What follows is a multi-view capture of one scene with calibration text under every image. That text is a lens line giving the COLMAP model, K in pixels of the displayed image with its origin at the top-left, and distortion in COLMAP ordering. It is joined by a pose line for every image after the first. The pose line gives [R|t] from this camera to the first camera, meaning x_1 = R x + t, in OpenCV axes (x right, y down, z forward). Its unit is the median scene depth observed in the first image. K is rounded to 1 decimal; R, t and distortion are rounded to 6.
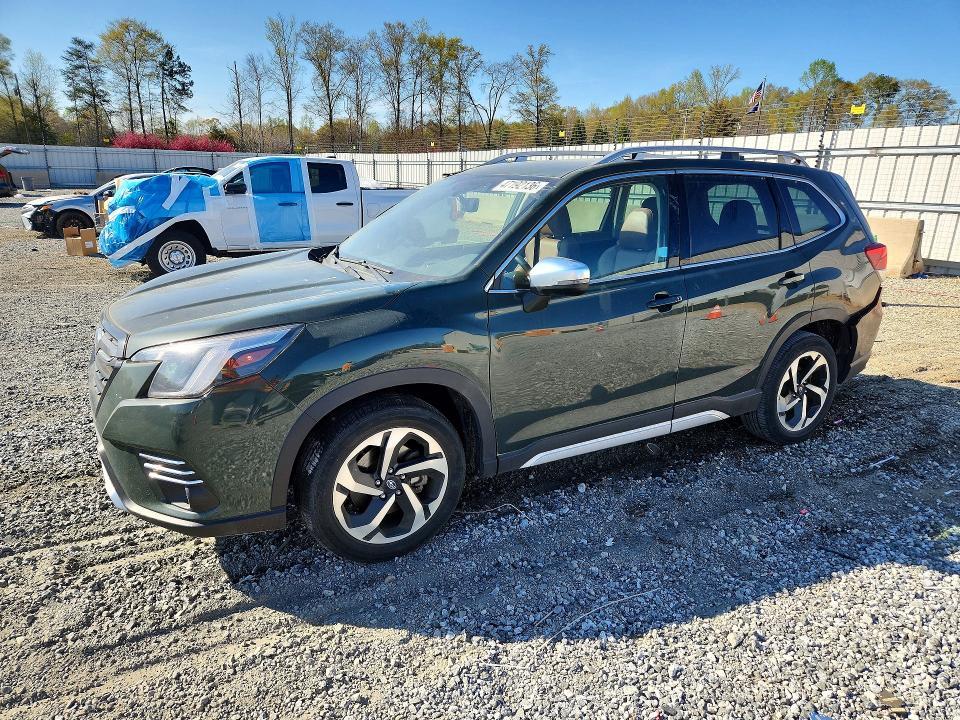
lens RADIAL K [[654.6, 0, 490.1], [0, 654.6, 360.7], [0, 0, 1]] dist [0.080614, -0.068502]
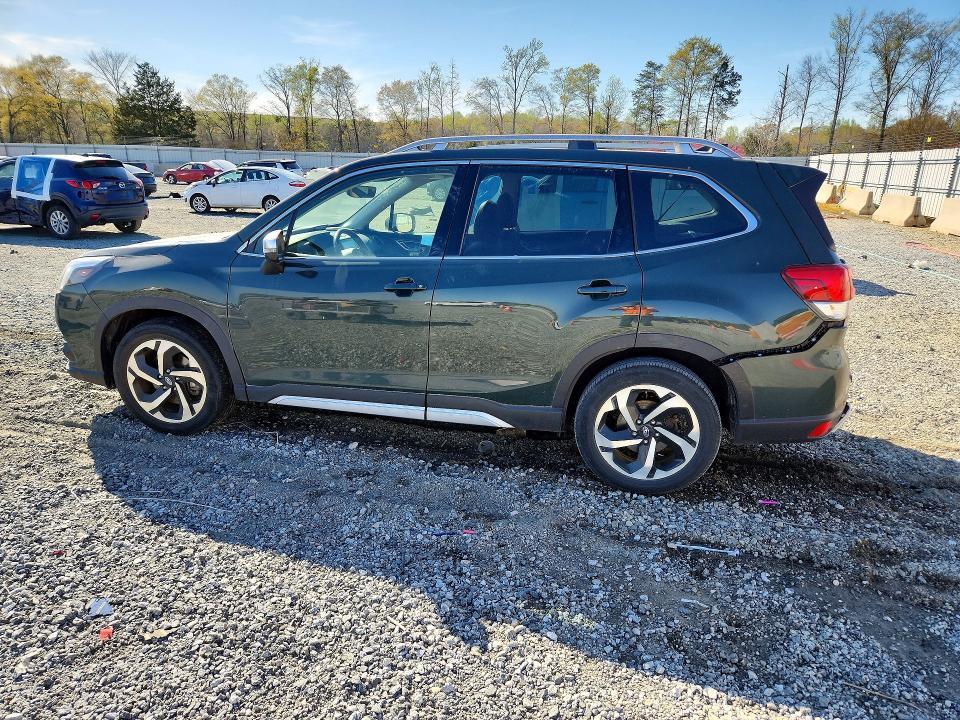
lens RADIAL K [[654.6, 0, 490.1], [0, 654.6, 360.7], [0, 0, 1]] dist [0.080614, -0.068502]
pose [[0.716633, 0.190648, -0.670888, 0.142393], [-0.196124, 0.978185, 0.068477, -0.009596], [0.669308, 0.082504, 0.738390, 0.044617]]
